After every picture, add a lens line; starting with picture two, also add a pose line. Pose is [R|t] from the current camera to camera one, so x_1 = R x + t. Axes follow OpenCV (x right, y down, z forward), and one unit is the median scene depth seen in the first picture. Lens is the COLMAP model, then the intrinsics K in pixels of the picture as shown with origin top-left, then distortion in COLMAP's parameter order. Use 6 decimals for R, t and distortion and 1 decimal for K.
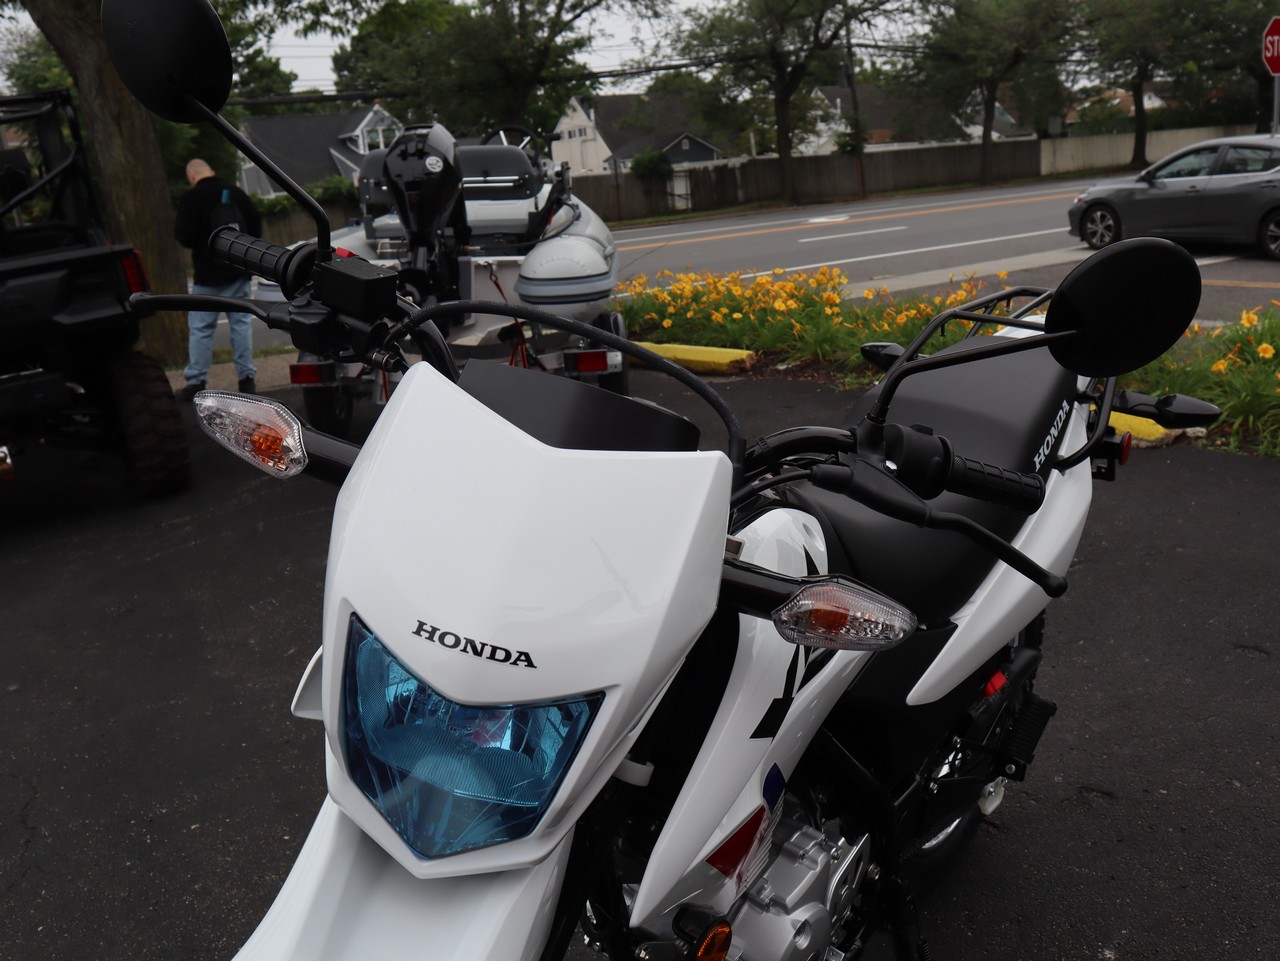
lens RADIAL K [[1094.7, 0, 633.0], [0, 1094.7, 483.4], [0, 0, 1]] dist [-0.096304, 0.070559]
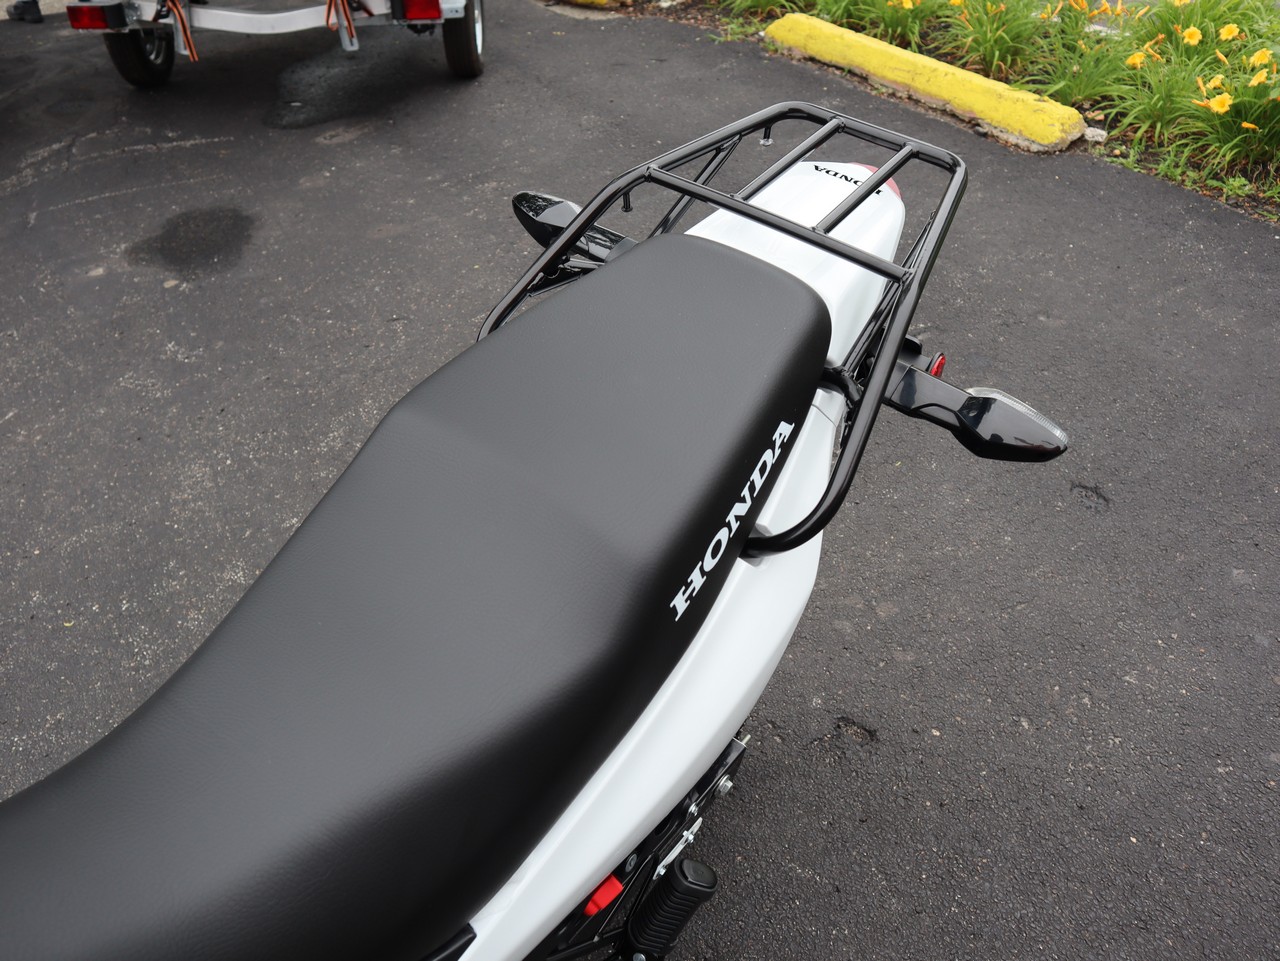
lens RADIAL K [[982.0, 0, 638.2], [0, 982.0, 471.0], [0, 0, 1]] dist [-0.115879, 0.063327]
pose [[0.998089, 0.009710, 0.061028, 0.104506], [-0.032512, 0.922361, 0.384960, -0.082456], [-0.052551, -0.386208, 0.920913, 0.192660]]
